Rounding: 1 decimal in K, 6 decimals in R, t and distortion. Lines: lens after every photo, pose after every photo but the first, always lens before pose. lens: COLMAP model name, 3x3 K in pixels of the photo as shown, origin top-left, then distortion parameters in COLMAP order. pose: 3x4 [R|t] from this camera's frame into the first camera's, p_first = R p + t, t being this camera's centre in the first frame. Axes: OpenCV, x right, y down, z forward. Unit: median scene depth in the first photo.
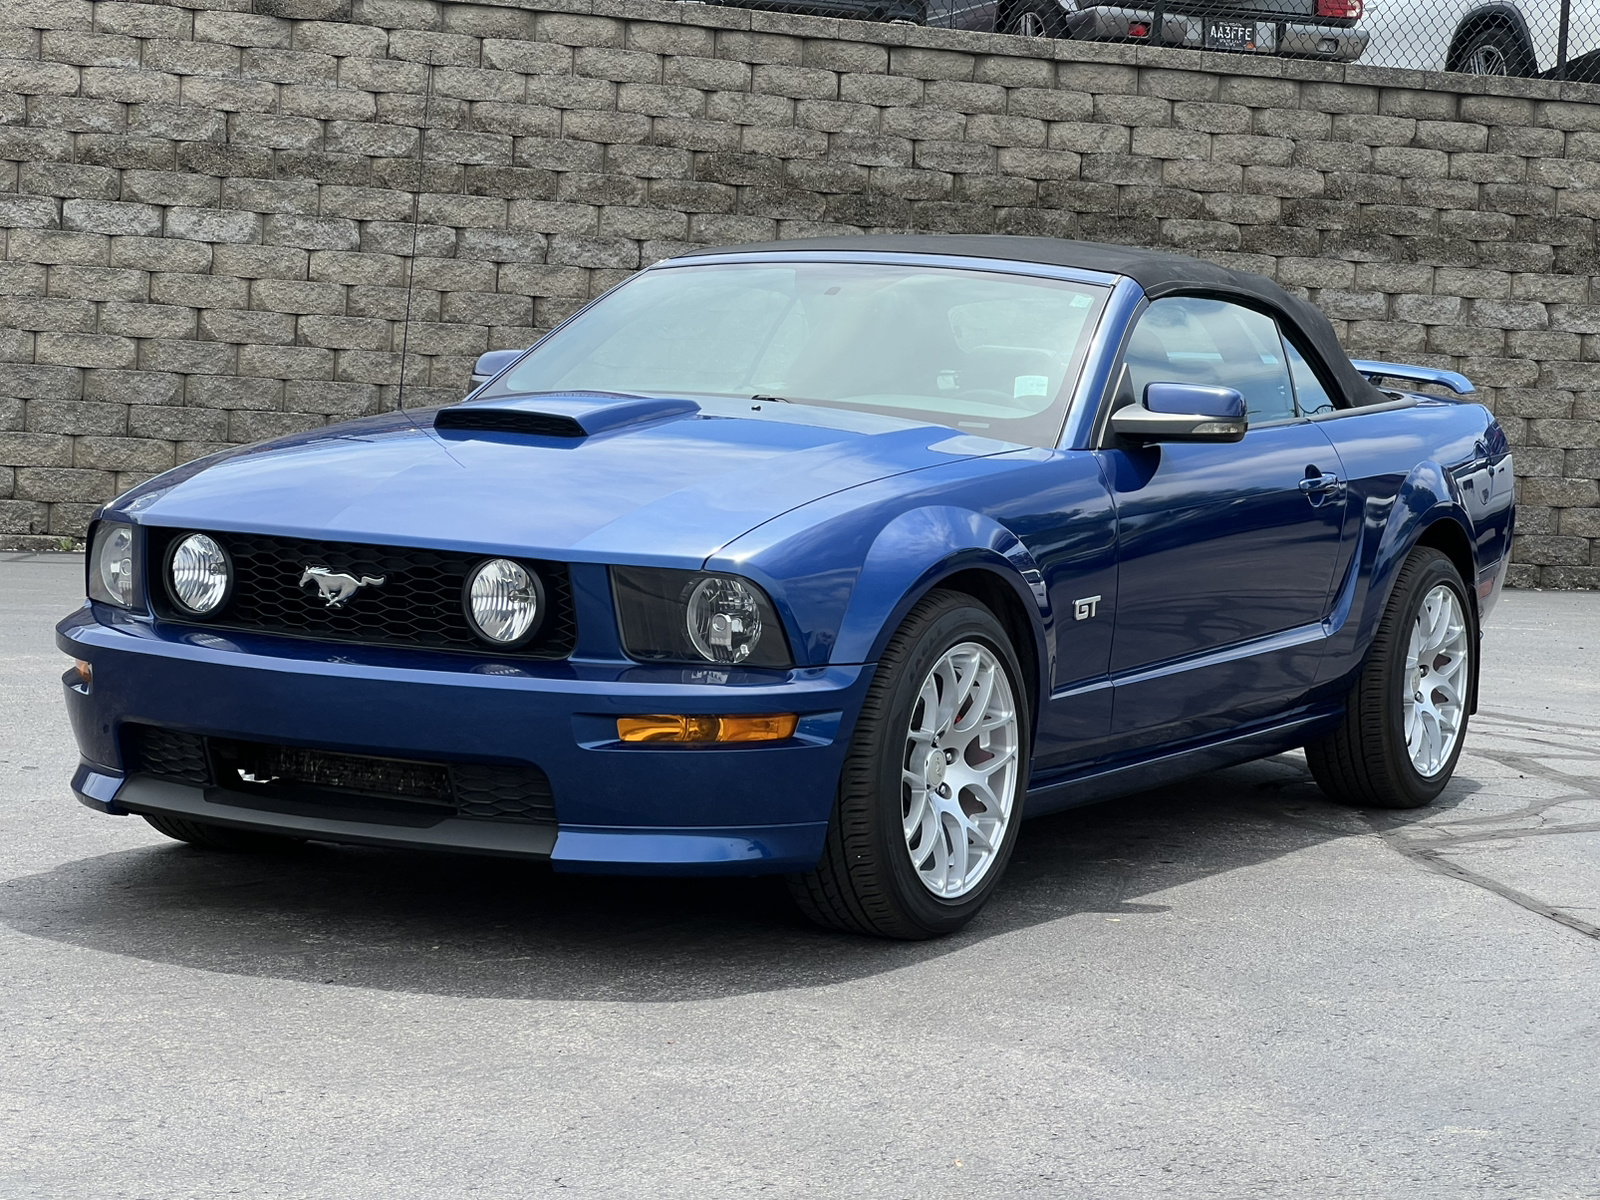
lens RADIAL K [[3461.3, 0, 797.2], [0, 3461.3, 570.6], [0, 0, 1]] dist [0.045524, 0.725934]
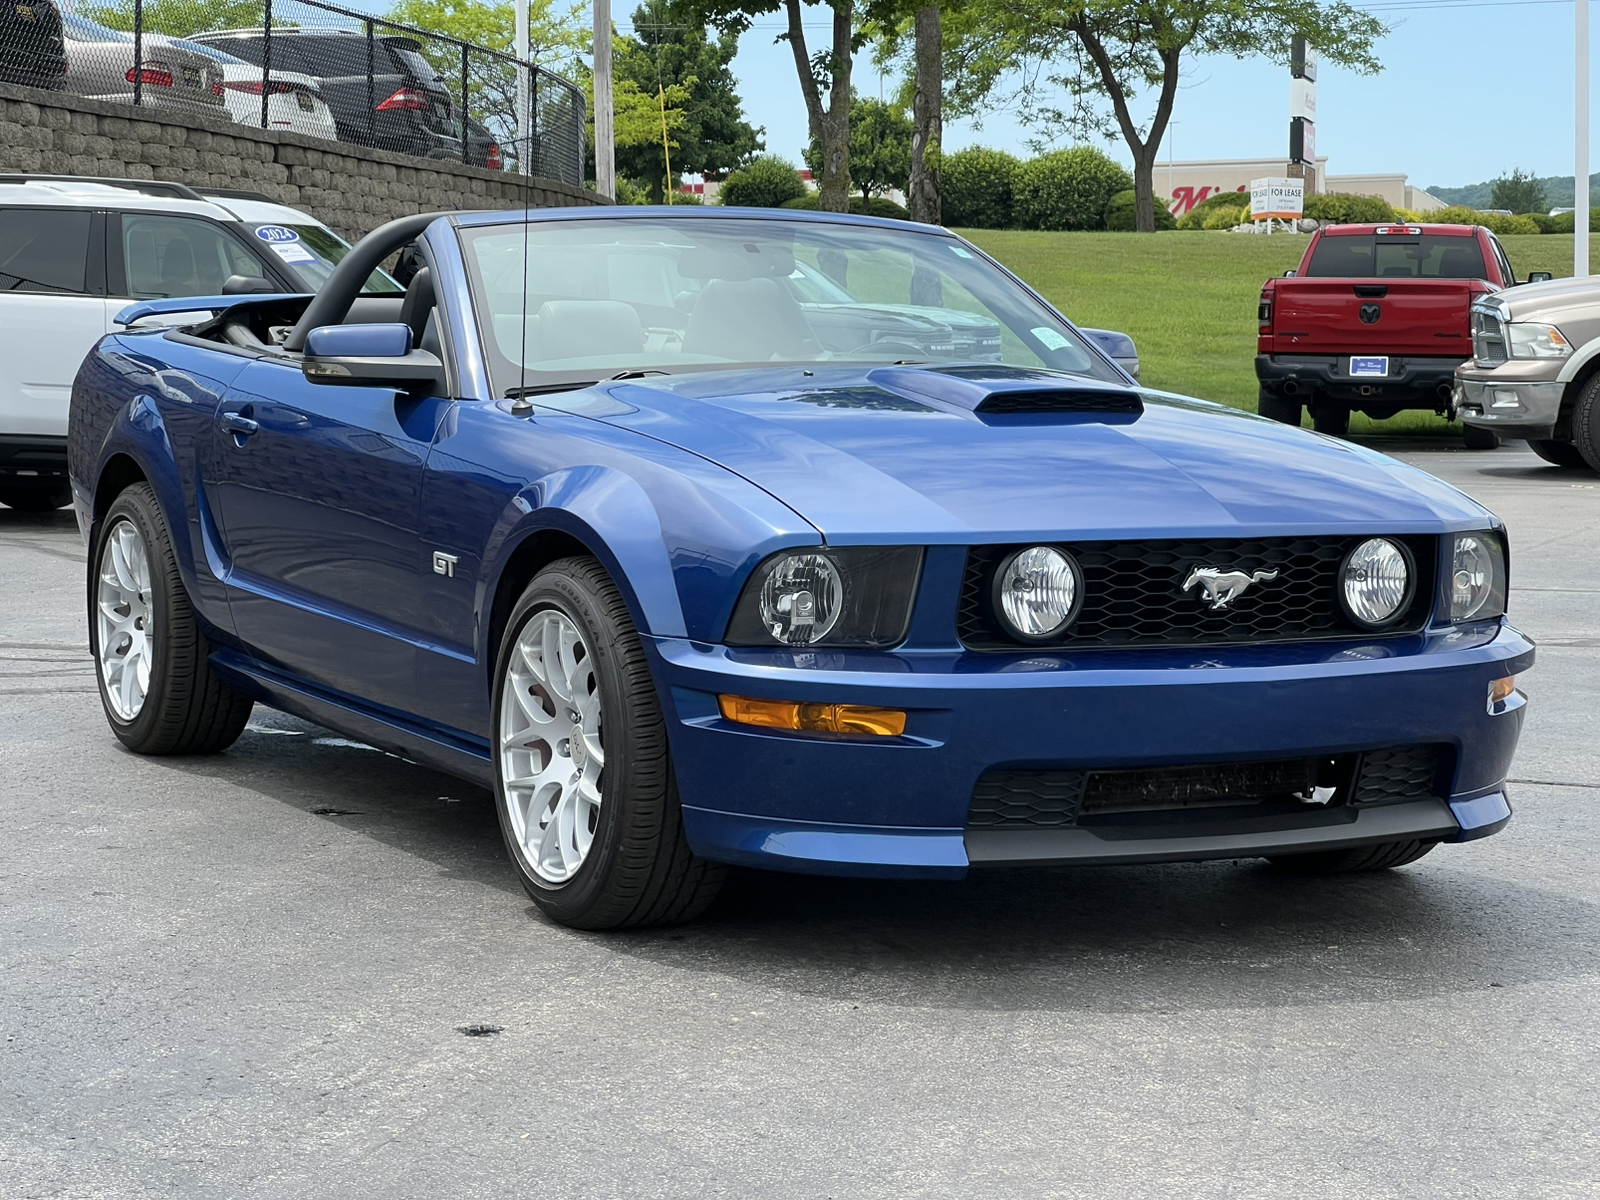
lens RADIAL K [[3461.3, 0, 797.2], [0, 3461.3, 570.6], [0, 0, 1]] dist [0.045524, 0.725934]
pose [[0.546623, -0.100784, 0.831292, -0.370771], [0.071036, 0.994733, 0.073889, -0.029295], [-0.834360, 0.018662, 0.550904, 0.222612]]
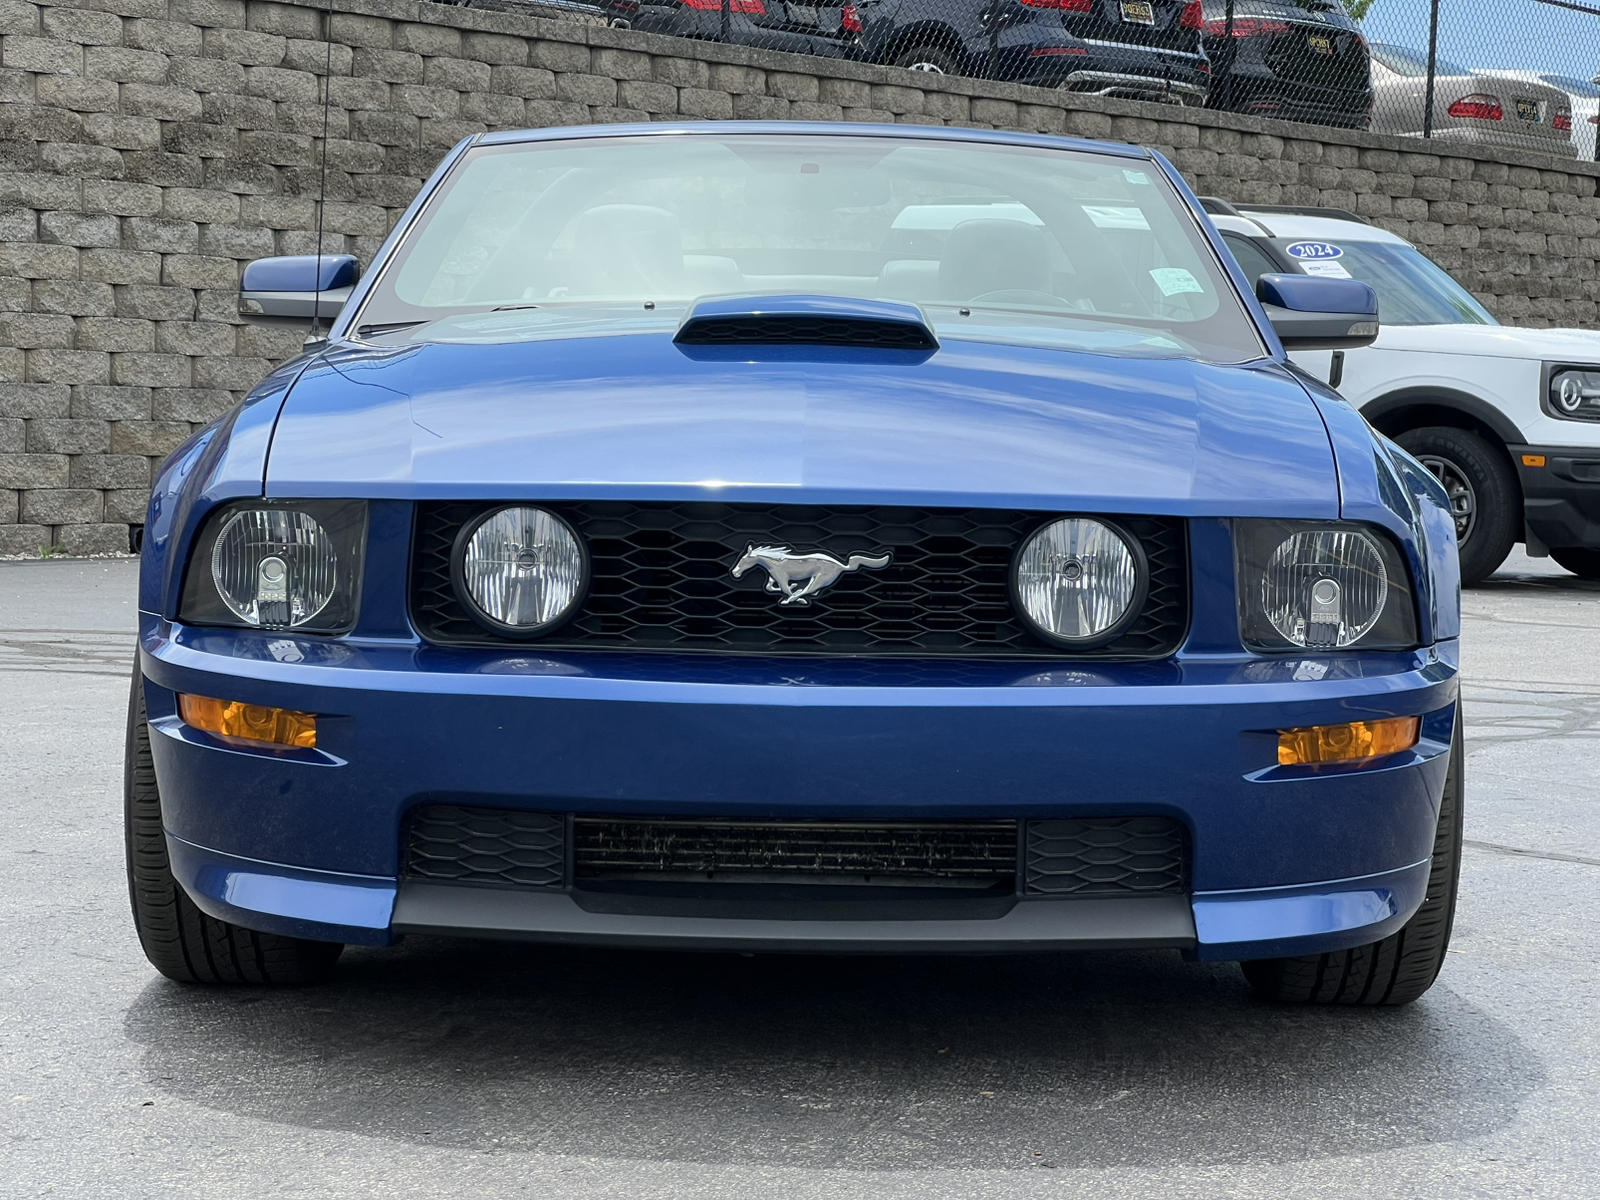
lens RADIAL K [[3425.6, 0, 800.0], [0, 3425.6, 600.0], [0, 0, 1]] dist [0.449825, -2.704686]
pose [[0.872182, -0.059144, 0.485593, -0.174414], [0.051077, 0.998249, 0.029843, -0.003880], [-0.486508, -0.001226, 0.873675, 0.160267]]
